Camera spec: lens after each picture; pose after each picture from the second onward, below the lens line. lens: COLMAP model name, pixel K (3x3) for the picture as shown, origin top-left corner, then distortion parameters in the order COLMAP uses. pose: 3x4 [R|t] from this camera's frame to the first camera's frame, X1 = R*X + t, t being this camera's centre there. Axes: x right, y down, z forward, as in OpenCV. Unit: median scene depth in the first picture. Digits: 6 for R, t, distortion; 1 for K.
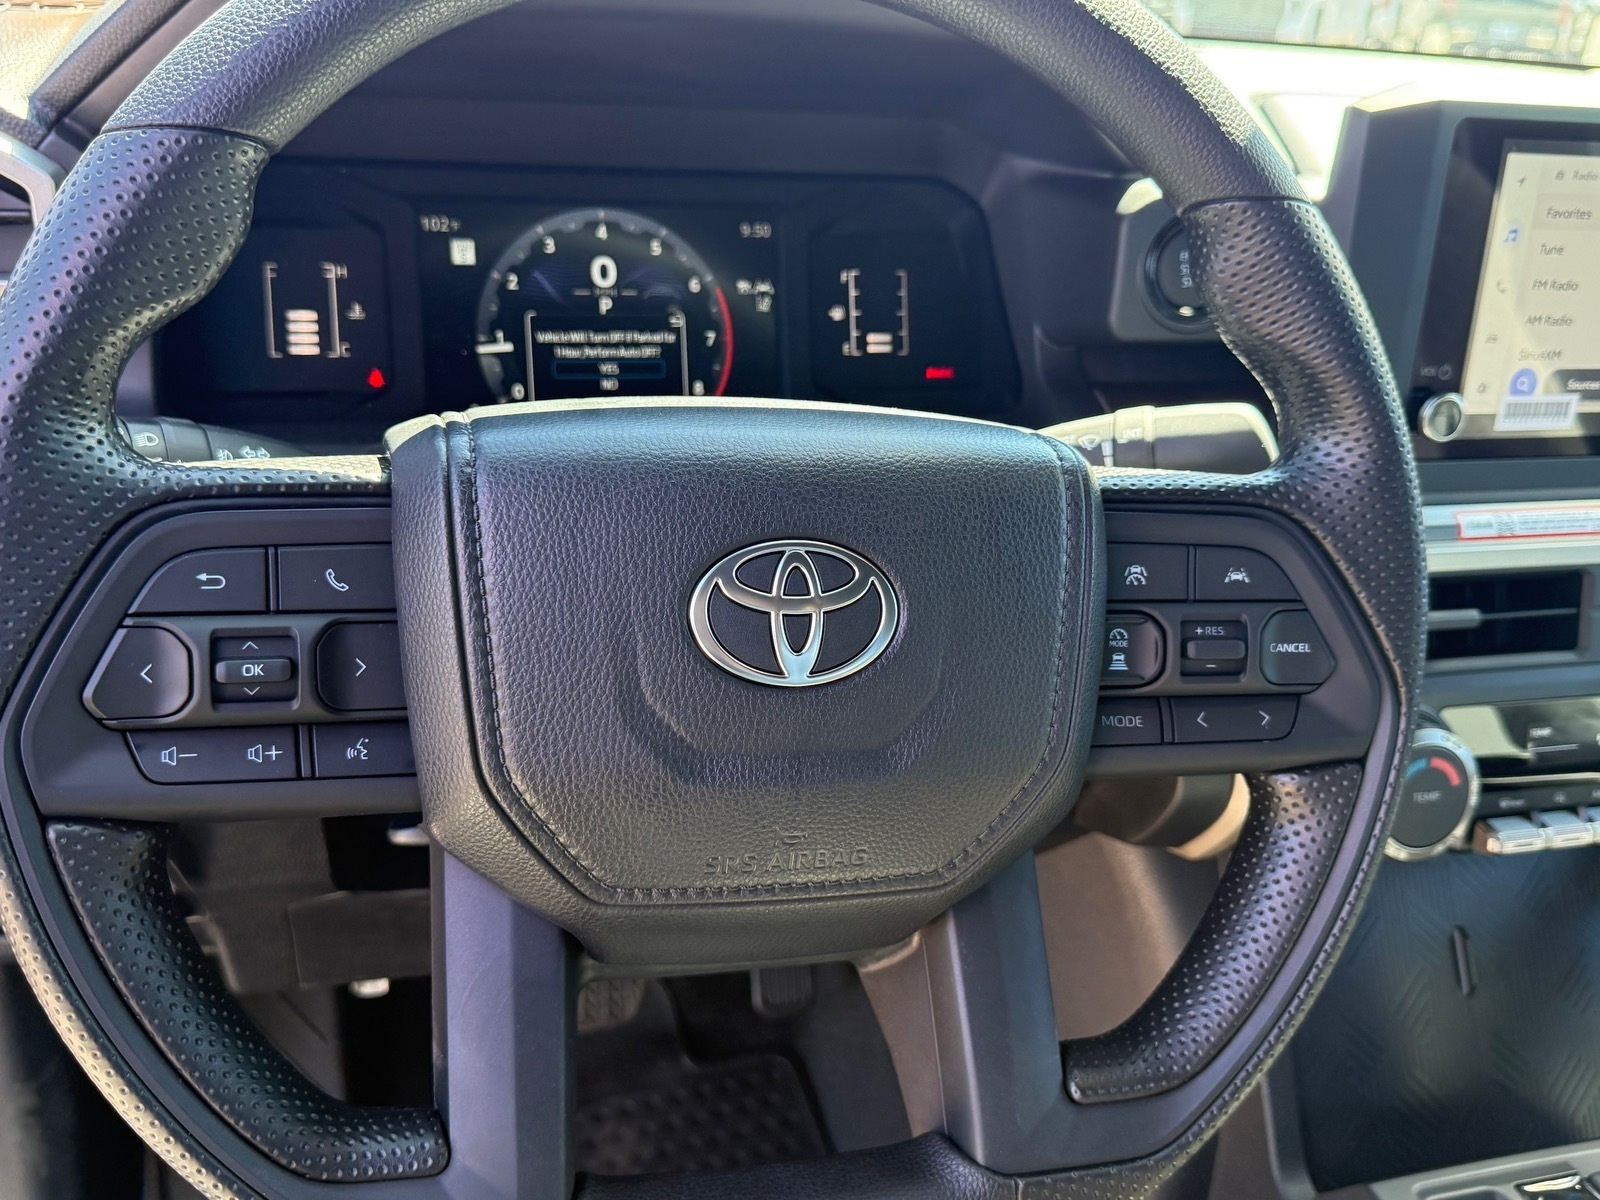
lens RADIAL K [[1444.6, 0, 808.8], [0, 1444.6, 596.5], [0, 0, 1]] dist [0.073349, -0.174645]
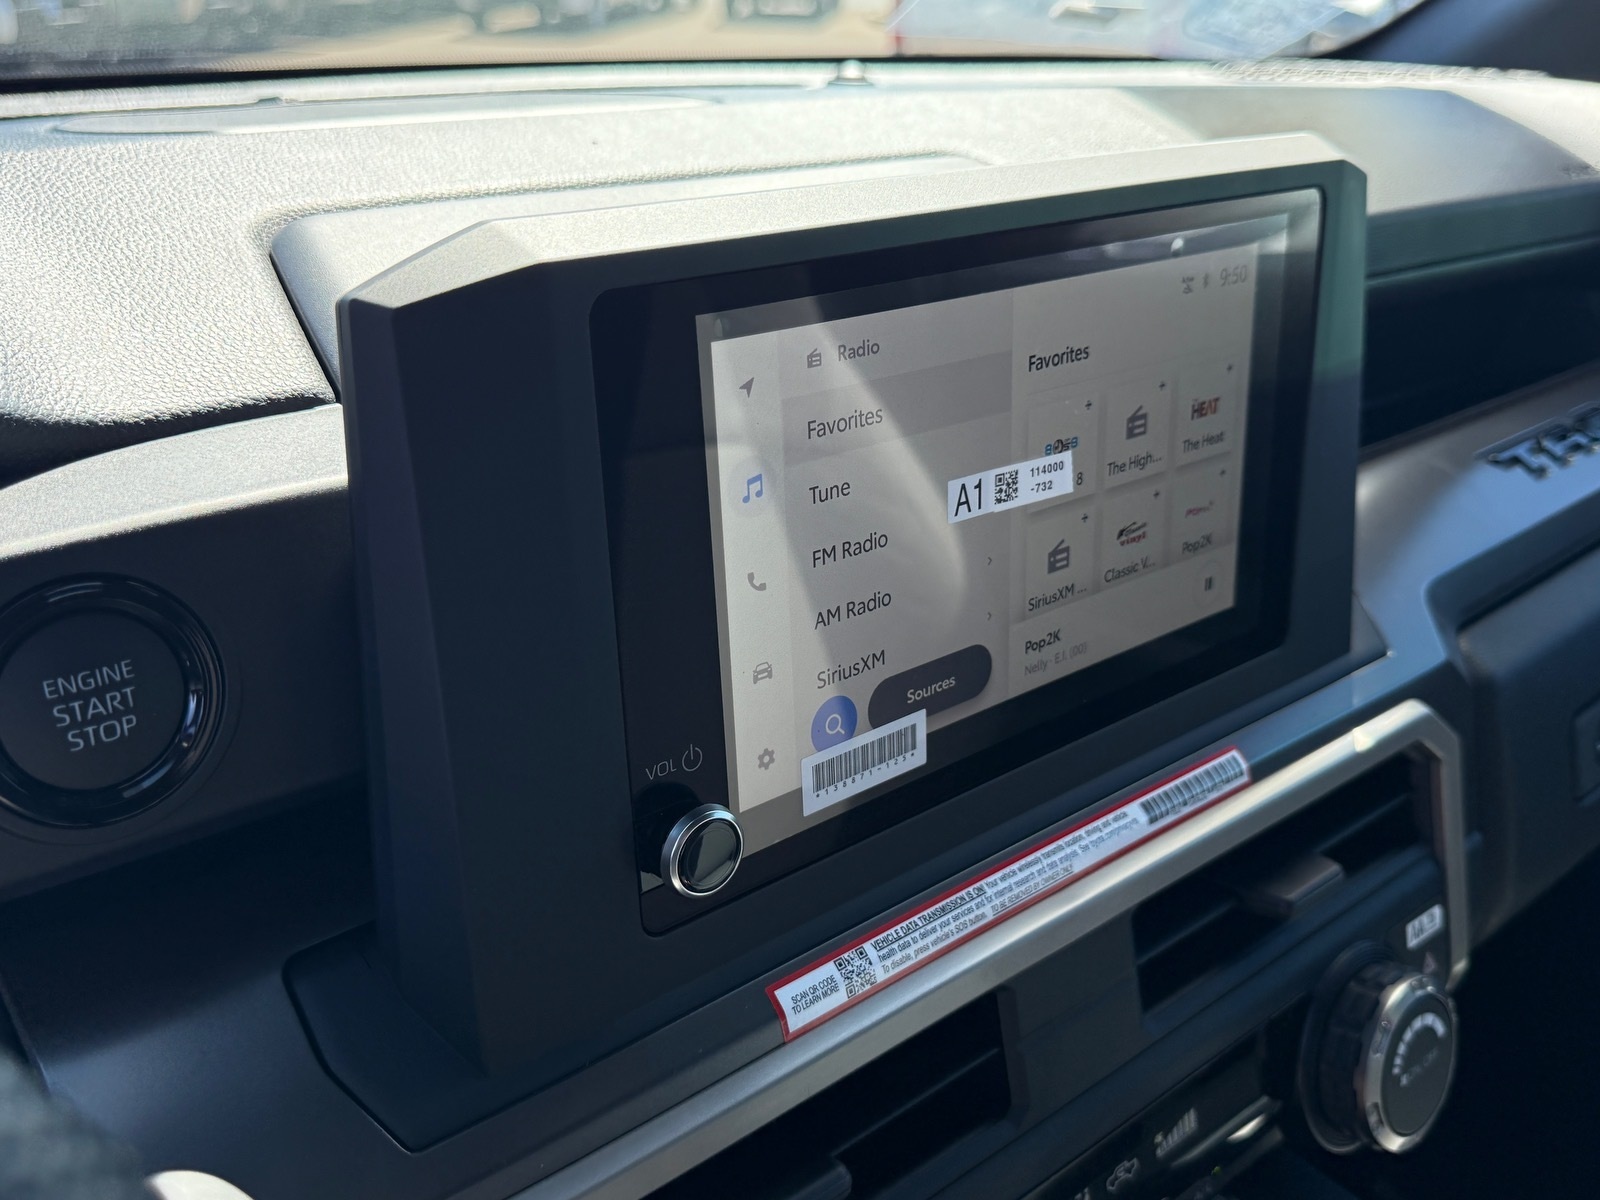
lens RADIAL K [[1444.6, 0, 789.1], [0, 1444.6, 589.3], [0, 0, 1]] dist [0.073349, -0.174645]
pose [[0.909037, -0.213532, 0.357849, 0.295743], [0.207147, 0.976672, 0.056579, -0.232296], [-0.361583, 0.022695, 0.932064, 0.505289]]
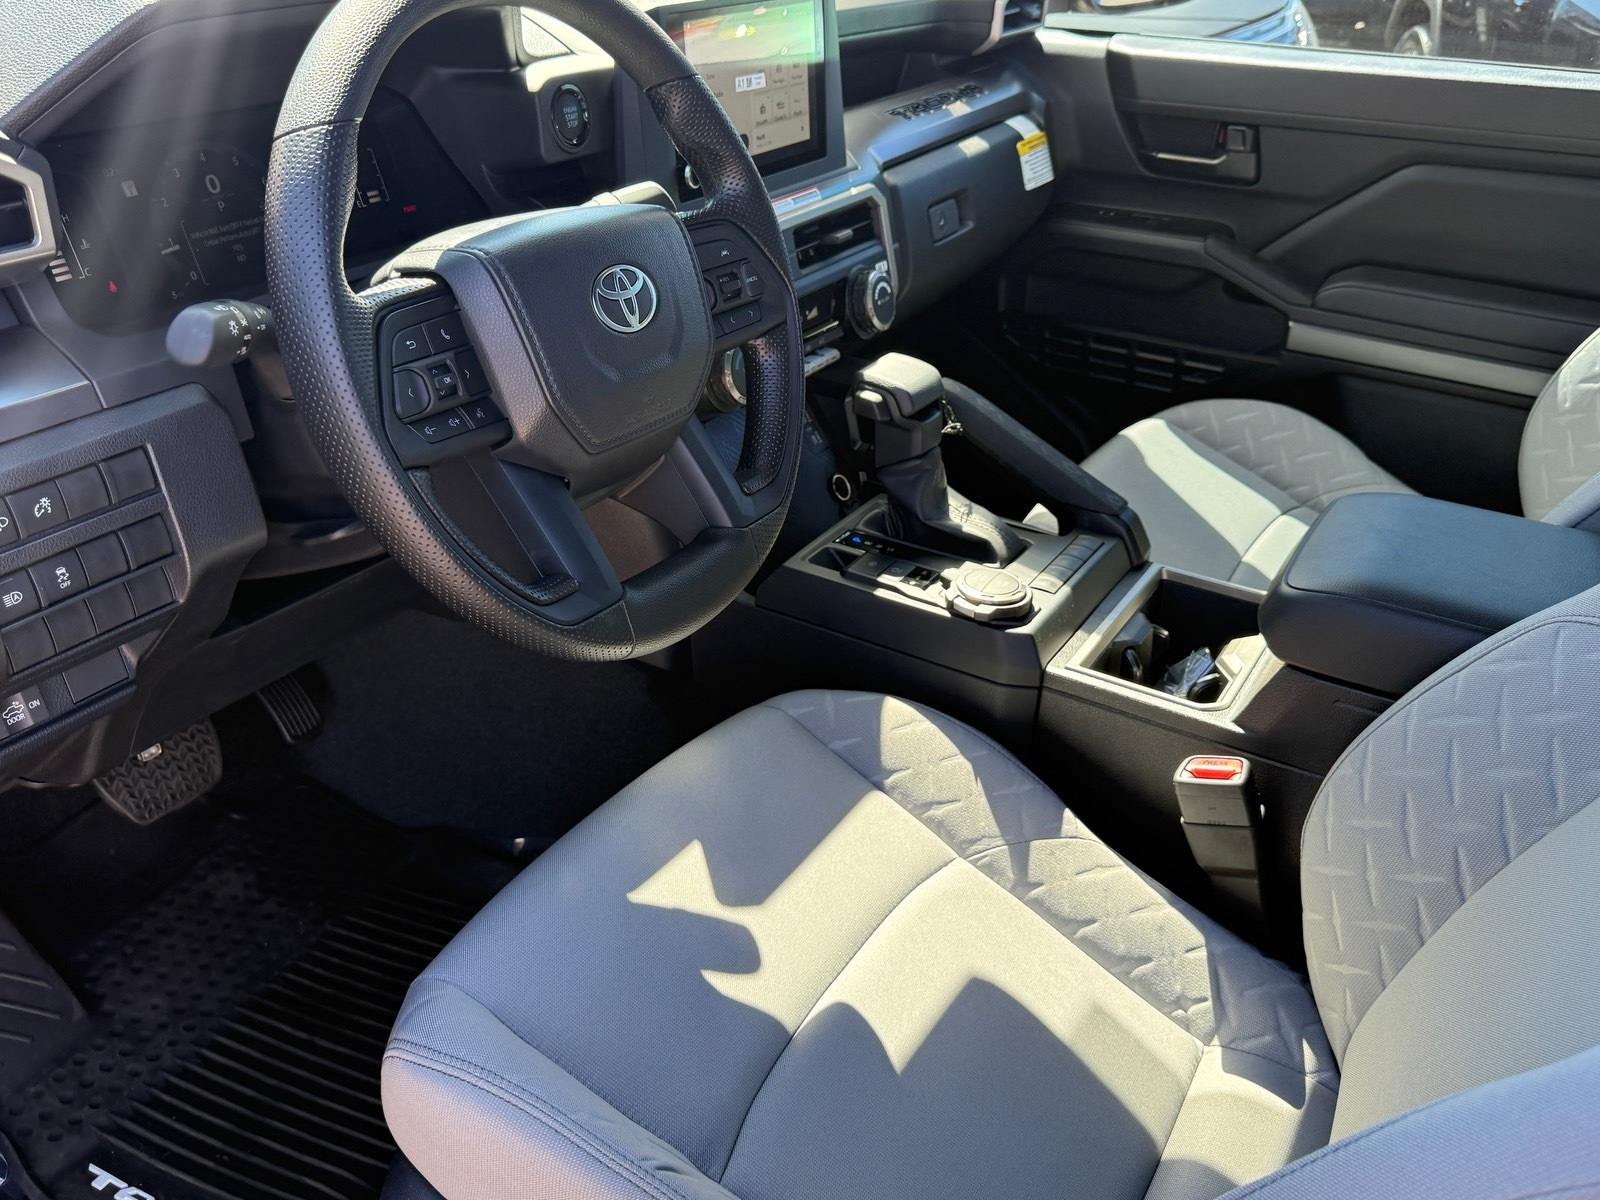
lens RADIAL K [[1444.6, 0, 756.5], [0, 1444.6, 622.2], [0, 0, 1]] dist [0.073349, -0.174645]
pose [[0.724376, -0.366286, 0.584050, -0.818651], [0.290693, 0.930466, 0.223005, 0.022578], [-0.625122, 0.008239, 0.780484, -0.523193]]
